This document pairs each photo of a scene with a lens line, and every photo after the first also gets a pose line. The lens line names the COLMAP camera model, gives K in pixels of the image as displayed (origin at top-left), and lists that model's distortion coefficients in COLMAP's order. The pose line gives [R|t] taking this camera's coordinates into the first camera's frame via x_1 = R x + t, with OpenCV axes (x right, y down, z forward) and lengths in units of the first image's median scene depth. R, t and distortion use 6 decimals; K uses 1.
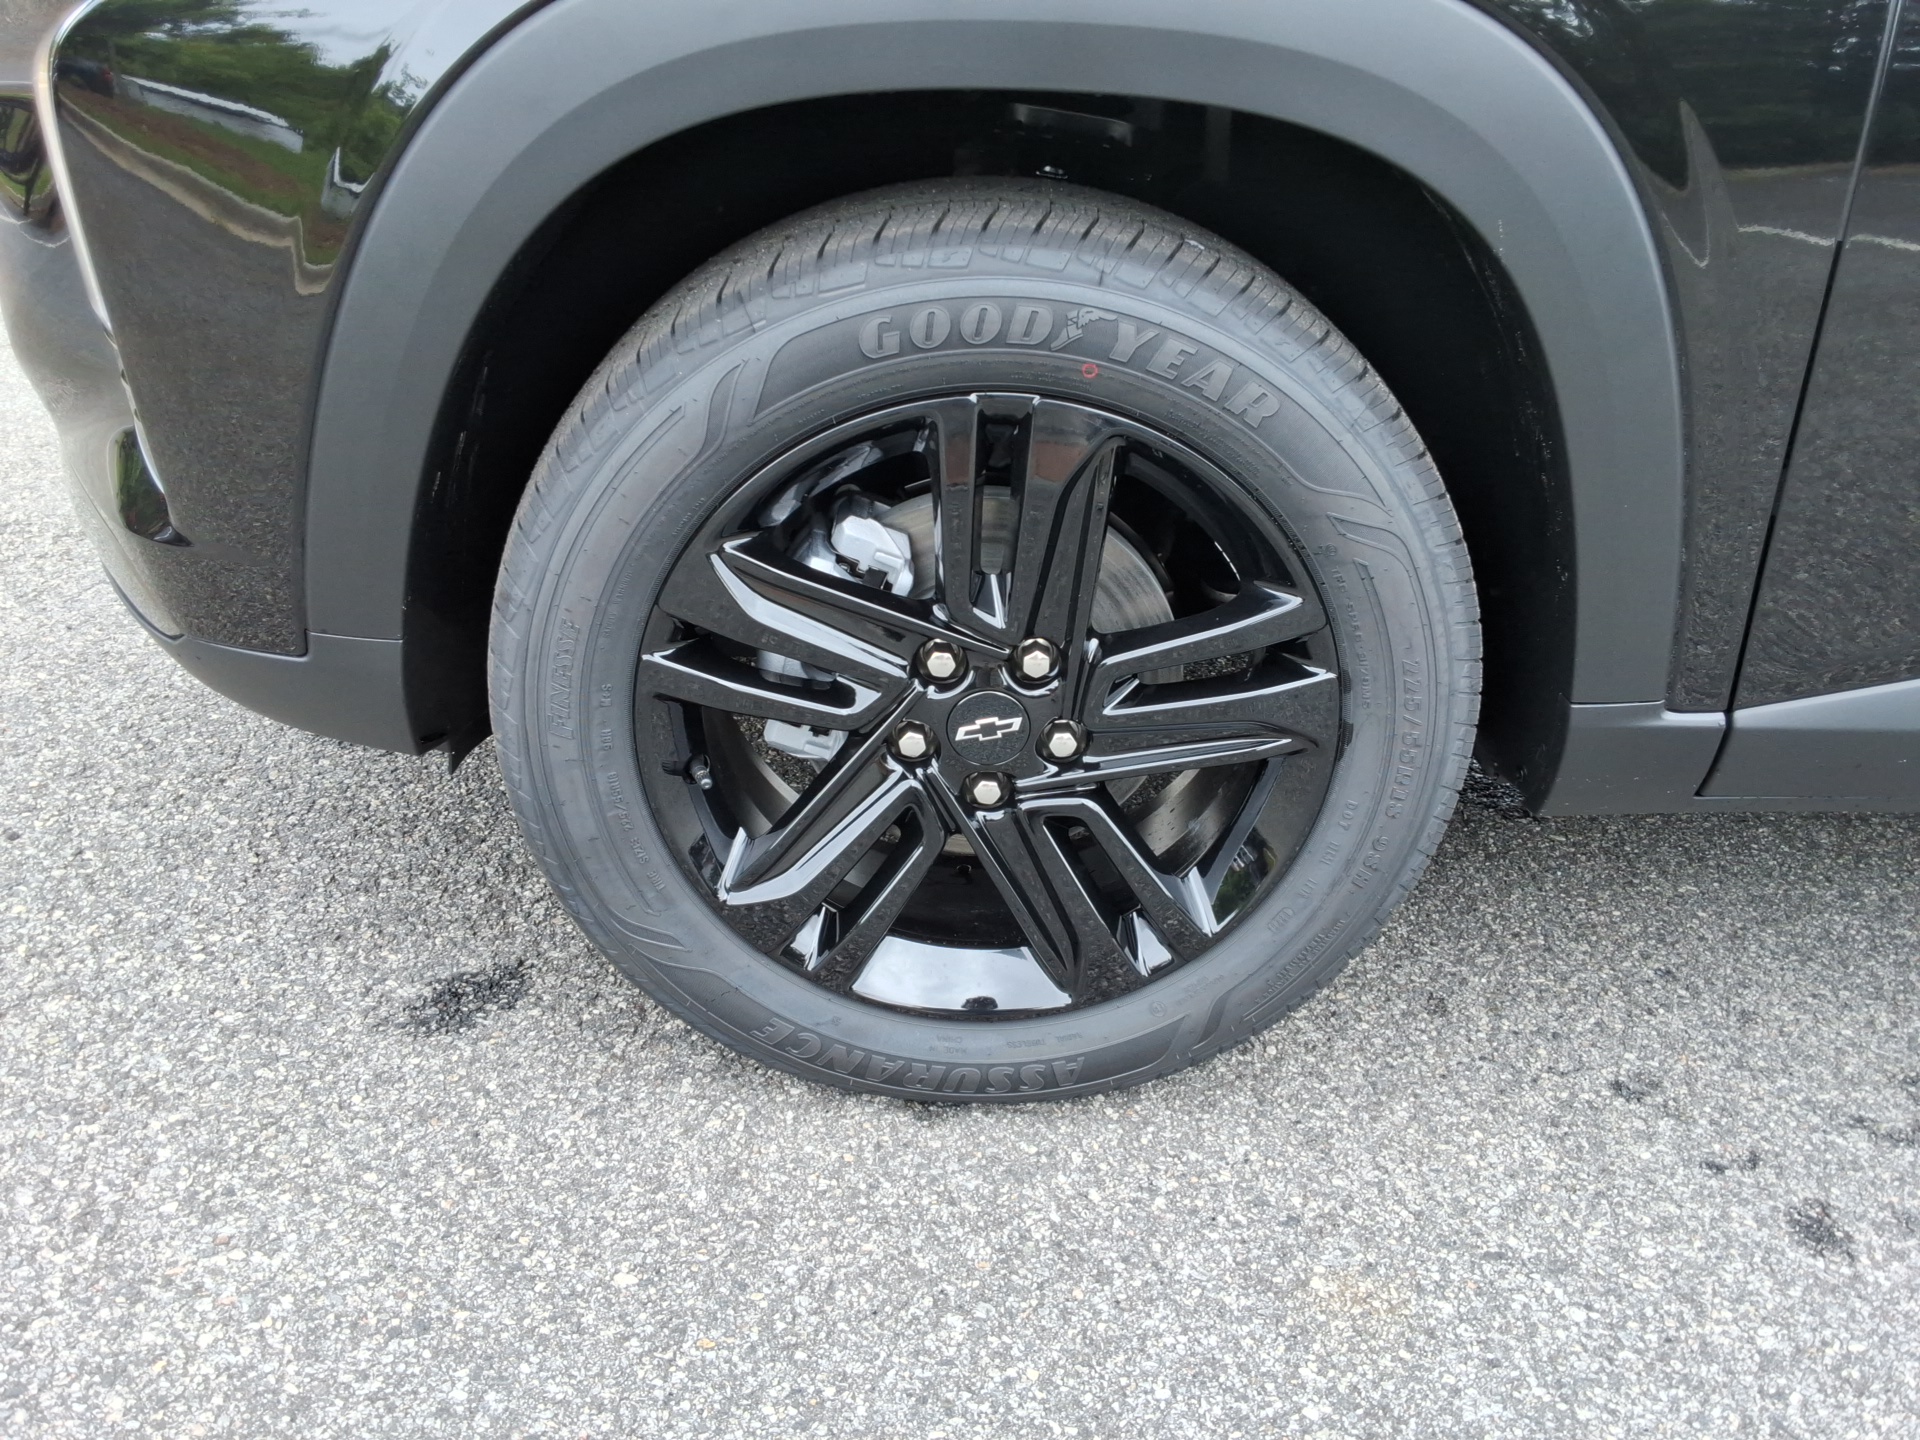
lens RADIAL K [[1548.2, 0, 977.3], [0, 1548.2, 705.8], [0, 0, 1]] dist [0.131681, -0.217675]
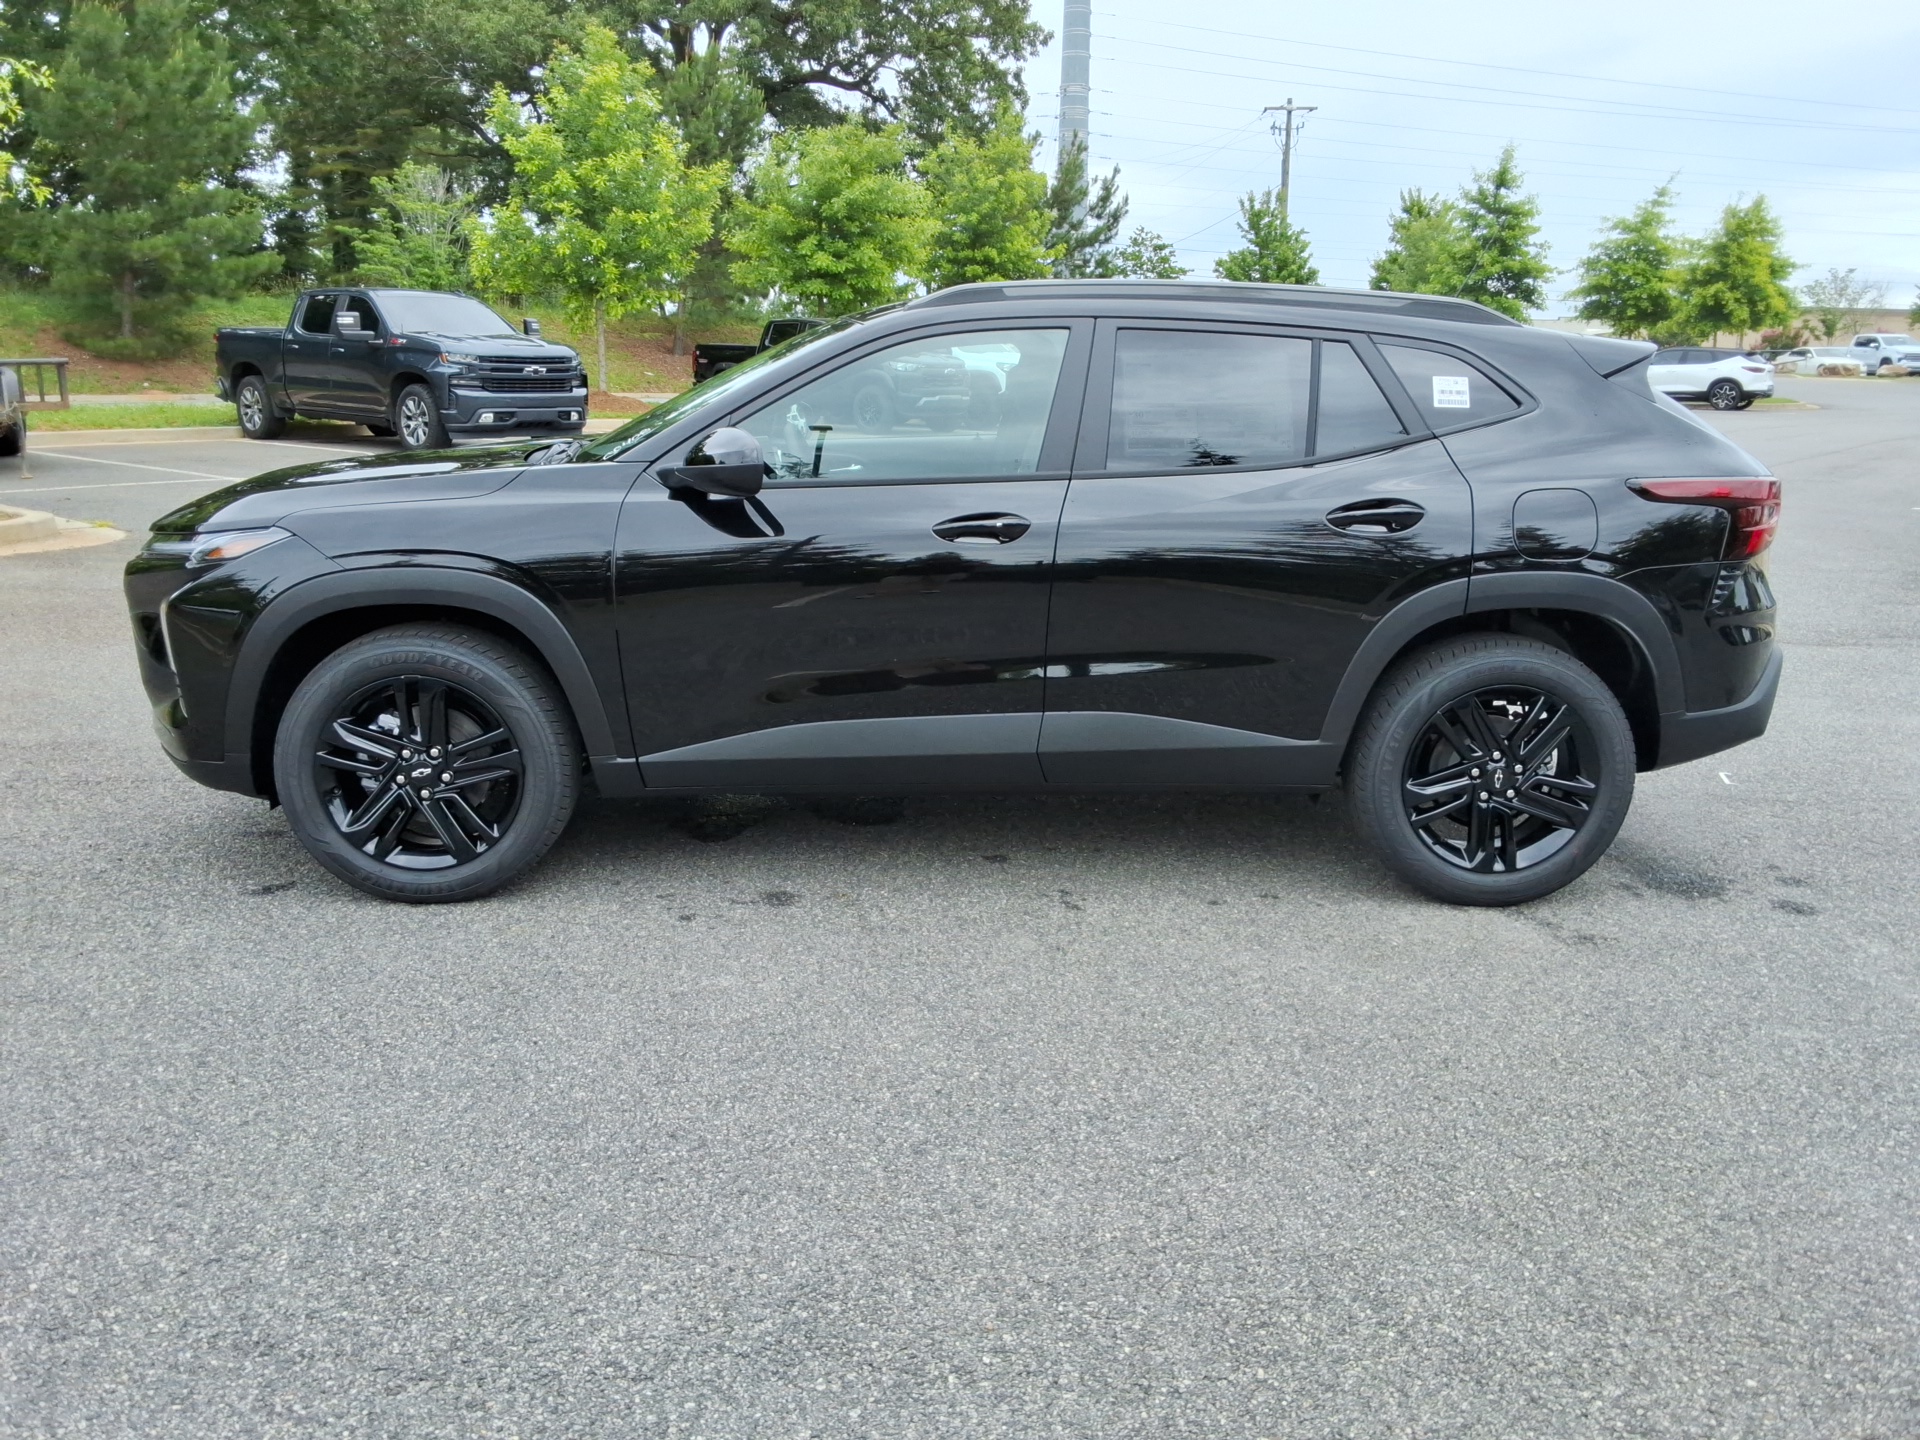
lens RADIAL K [[1548.2, 0, 977.3], [0, 1548.2, 705.8], [0, 0, 1]] dist [0.131681, -0.217675]
pose [[0.998946, -0.045562, 0.005478, 1.215594], [0.045588, 0.971598, -0.232203, 0.728598], [0.005258, 0.232208, 0.972652, -2.388830]]
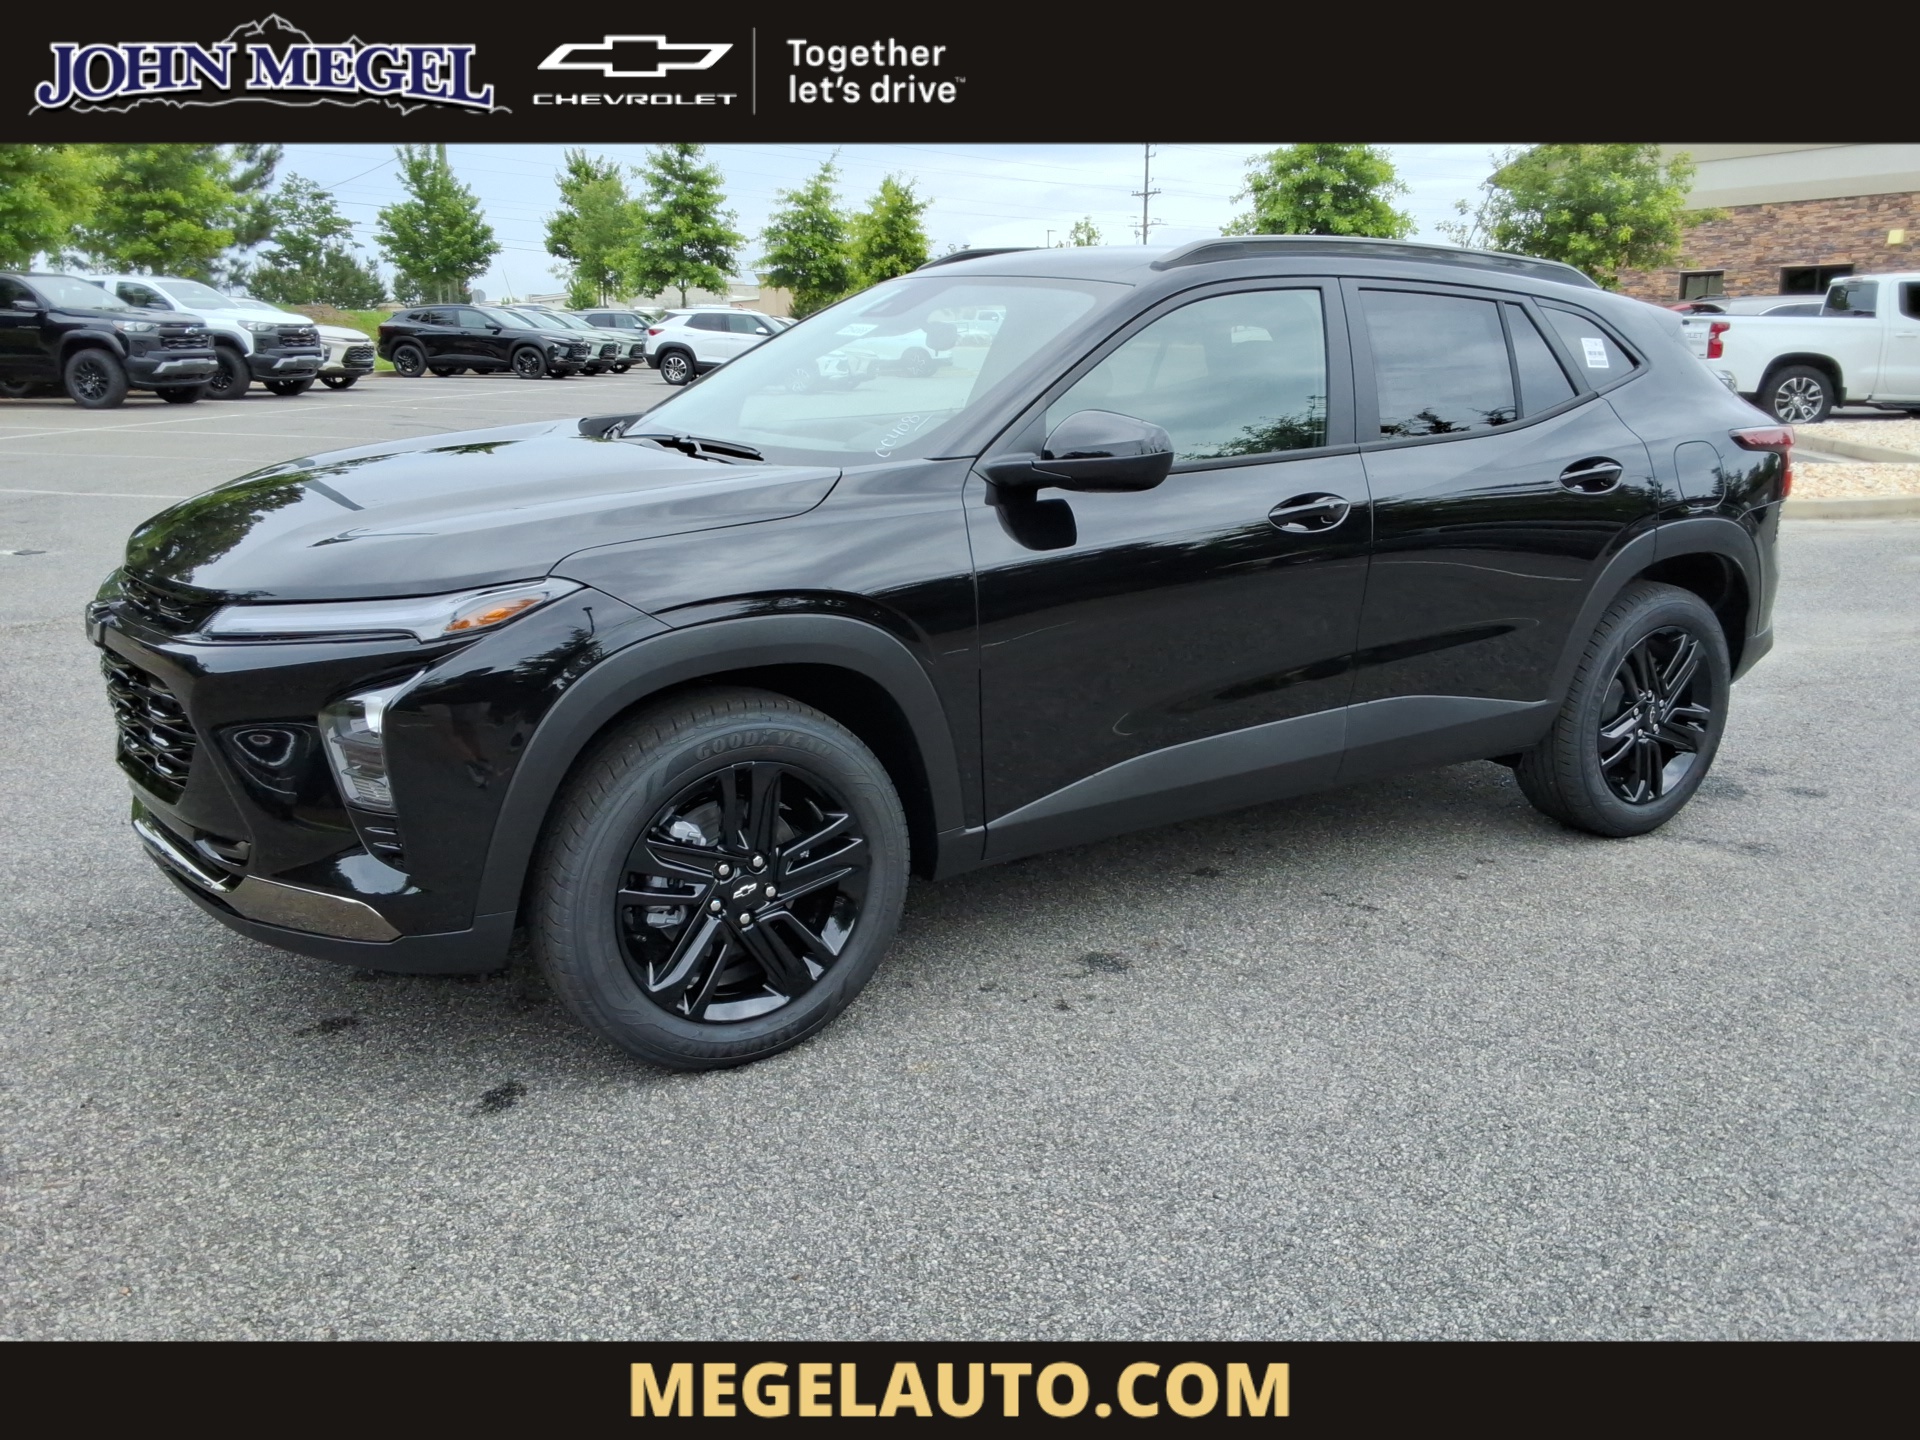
lens RADIAL K [[1548.2, 0, 977.3], [0, 1548.2, 705.8], [0, 0, 1]] dist [0.131681, -0.217675]
pose [[0.851699, -0.169217, 0.495957, -0.877402], [0.264596, 0.955790, -0.128277, 0.152121], [-0.452324, 0.240481, 0.858820, -1.431722]]
